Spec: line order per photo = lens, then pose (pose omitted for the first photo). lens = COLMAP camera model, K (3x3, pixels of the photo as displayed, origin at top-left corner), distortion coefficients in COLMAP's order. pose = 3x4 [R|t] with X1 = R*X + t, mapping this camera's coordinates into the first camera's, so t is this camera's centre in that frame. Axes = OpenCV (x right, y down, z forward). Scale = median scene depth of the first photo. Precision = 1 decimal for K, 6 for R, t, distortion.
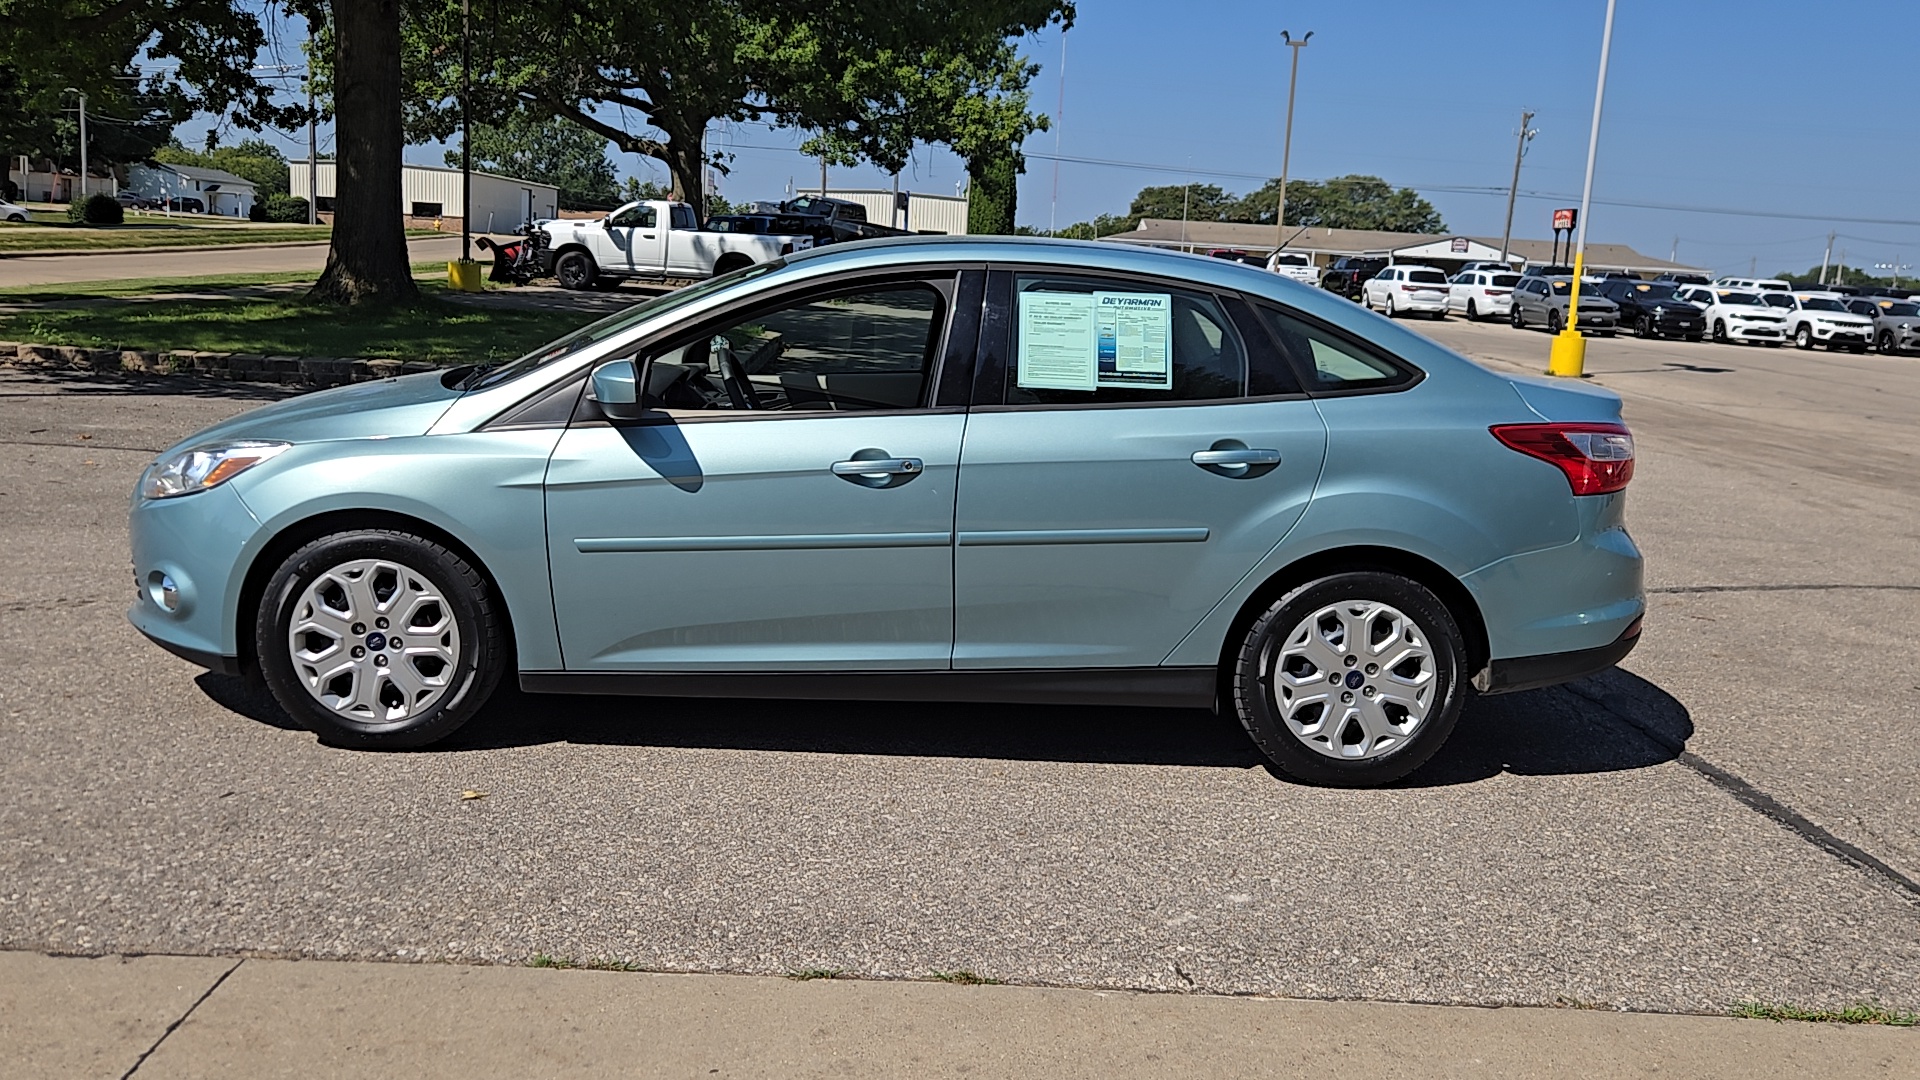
lens RADIAL K [[1602.4, 0, 953.9], [0, 1602.4, 543.3], [0, 0, 1]] dist [0.006576, -0.003041]
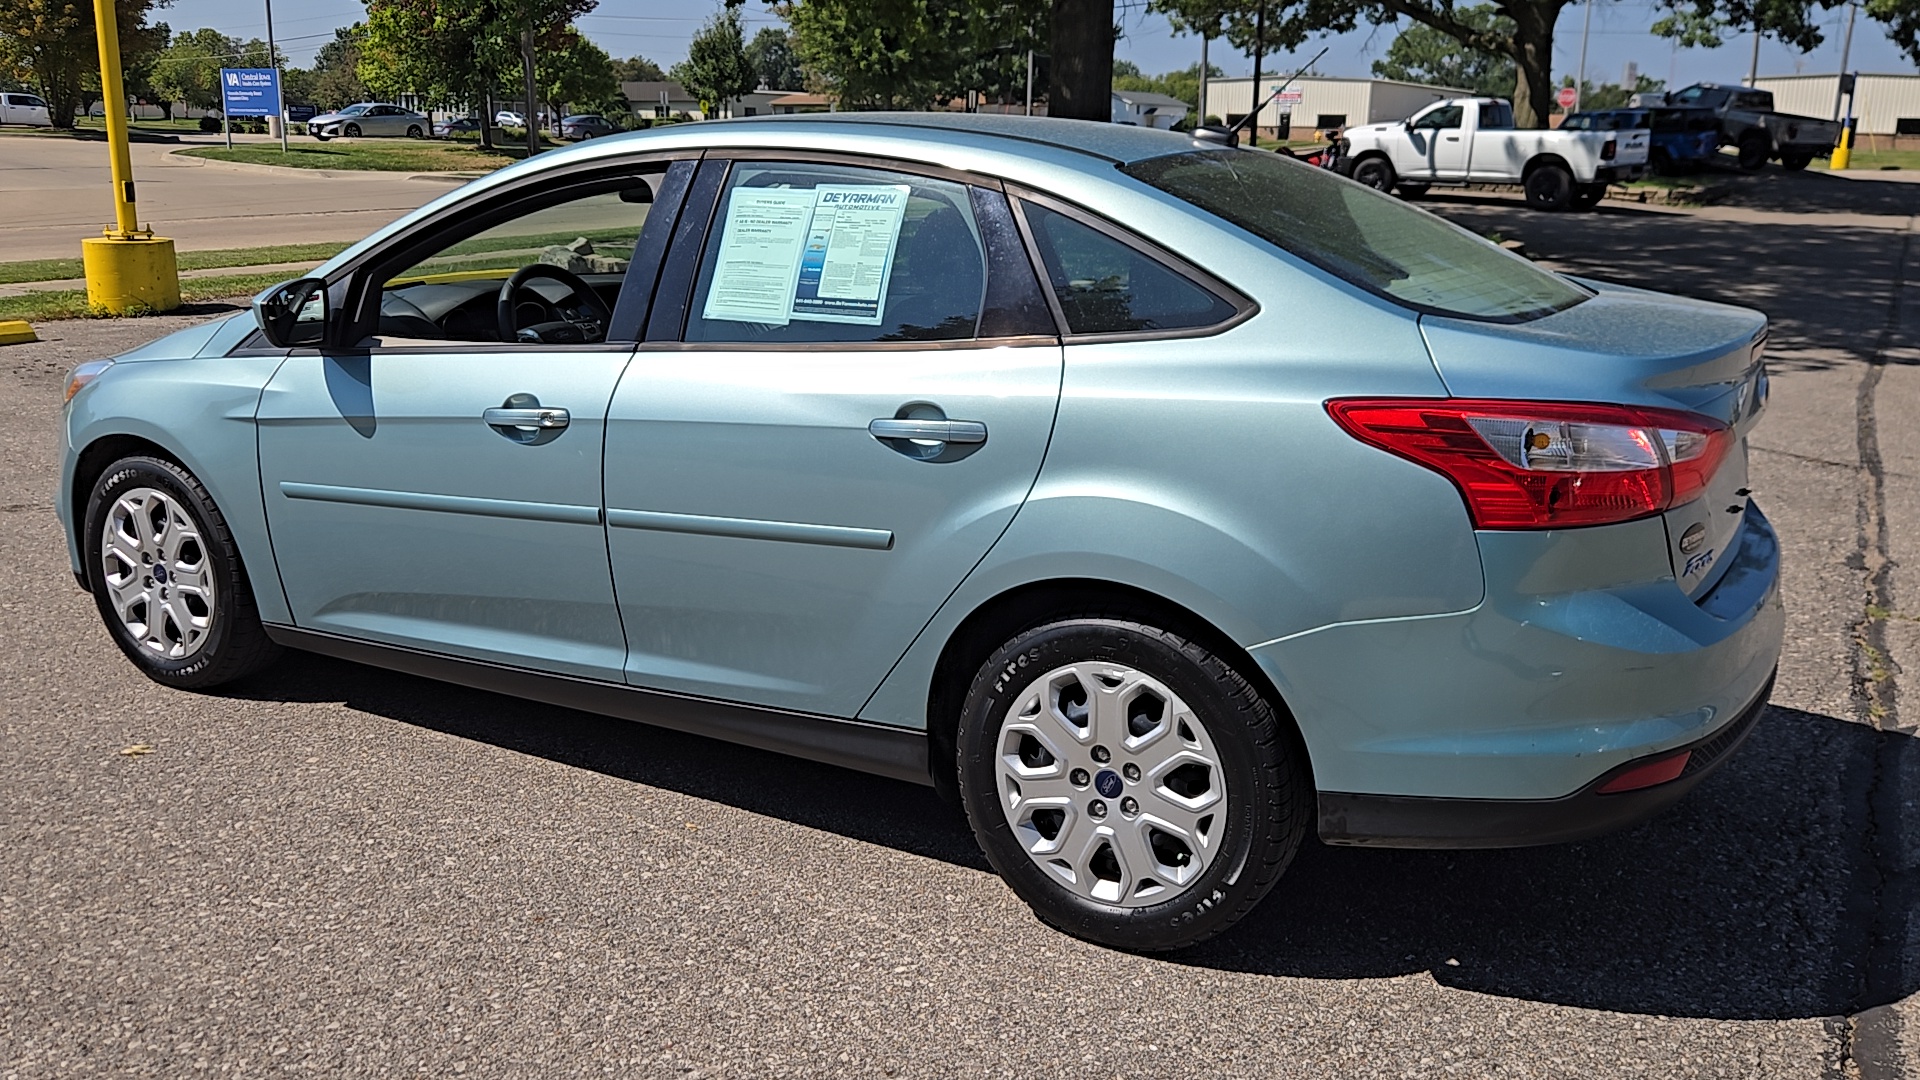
lens RADIAL K [[1602.4, 0, 961.8], [0, 1602.4, 536.2], [0, 0, 1]] dist [0.006576, -0.003041]
pose [[0.849413, 0.088464, -0.520261, 0.534287], [-0.062628, 0.995781, 0.067069, -0.054313], [0.523999, -0.024387, 0.851370, 0.431326]]
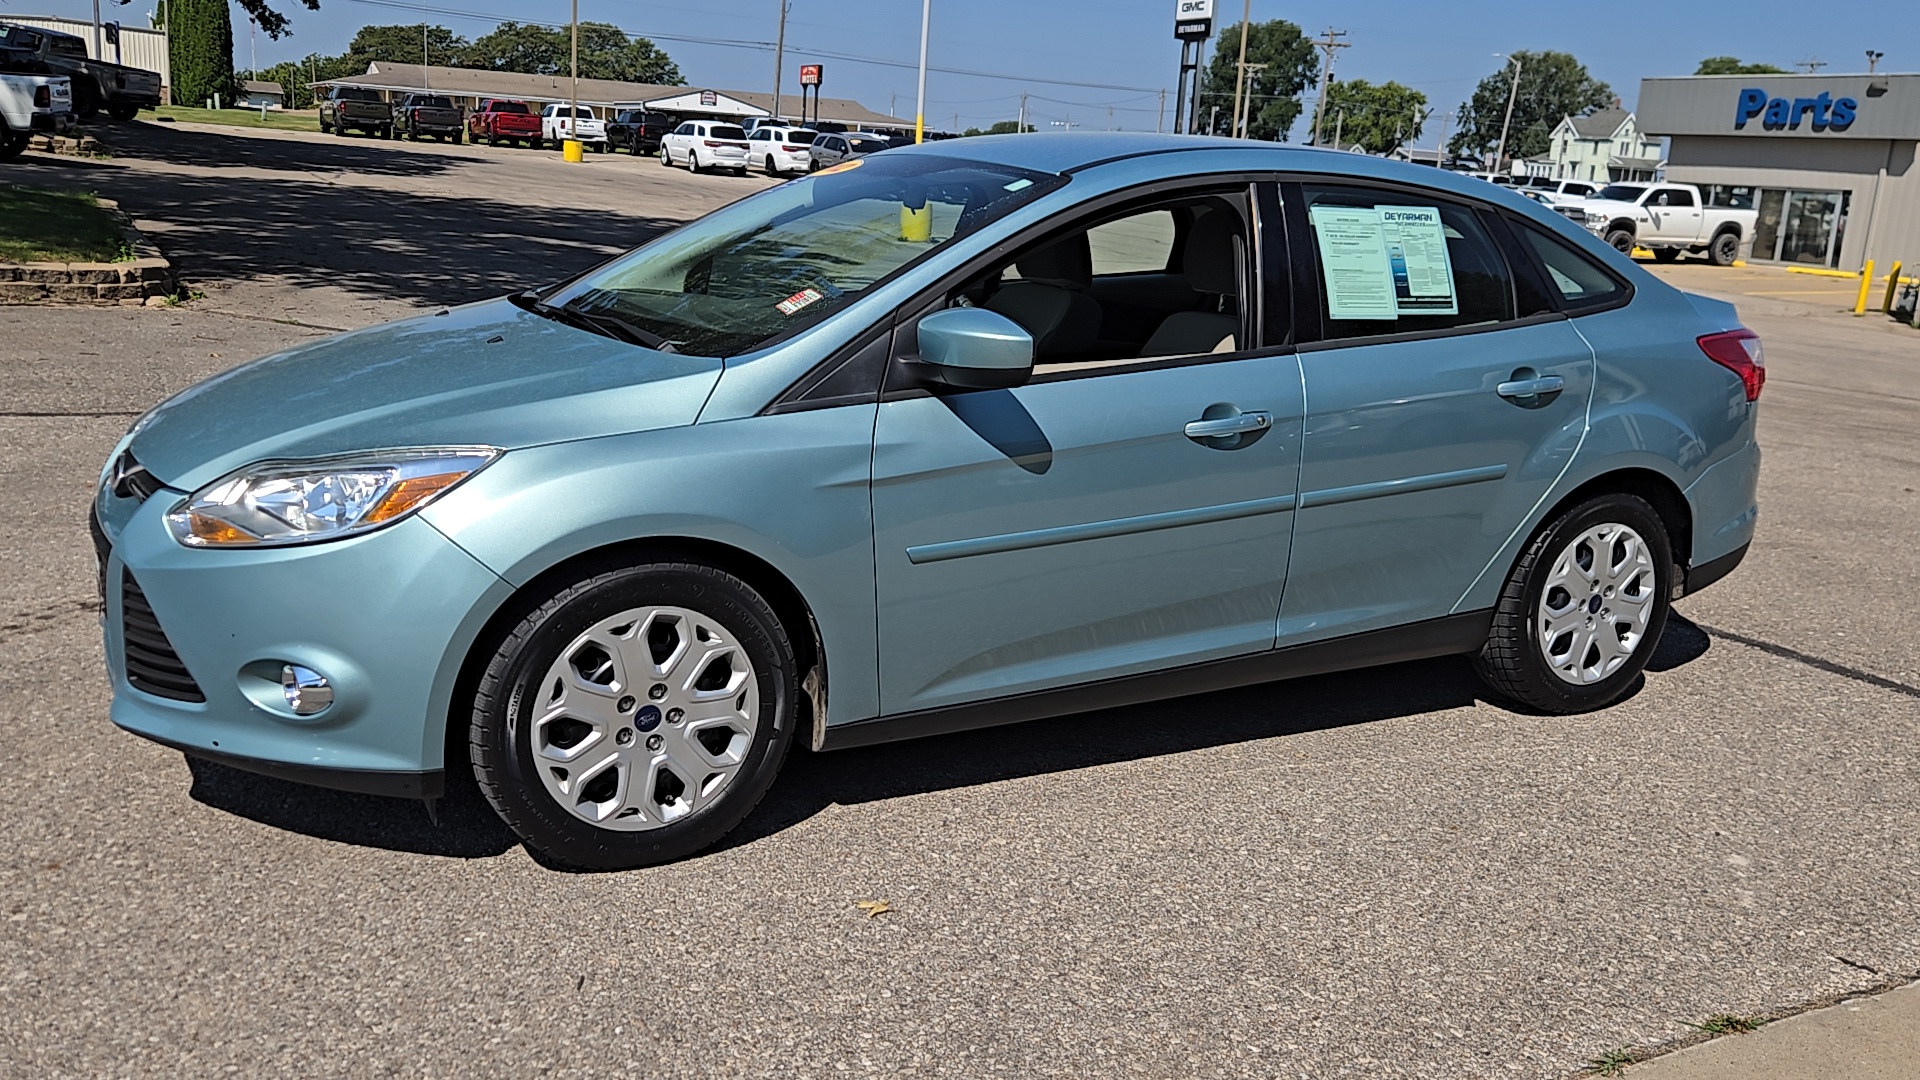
lens RADIAL K [[1602.4, 0, 954.4], [0, 1602.4, 537.1], [0, 0, 1]] dist [0.006576, -0.003041]
pose [[0.892432, -0.100683, 0.439805, -0.536224], [0.062488, 0.992971, 0.100520, -0.080100], [-0.446834, -0.062225, 0.892450, 0.307377]]
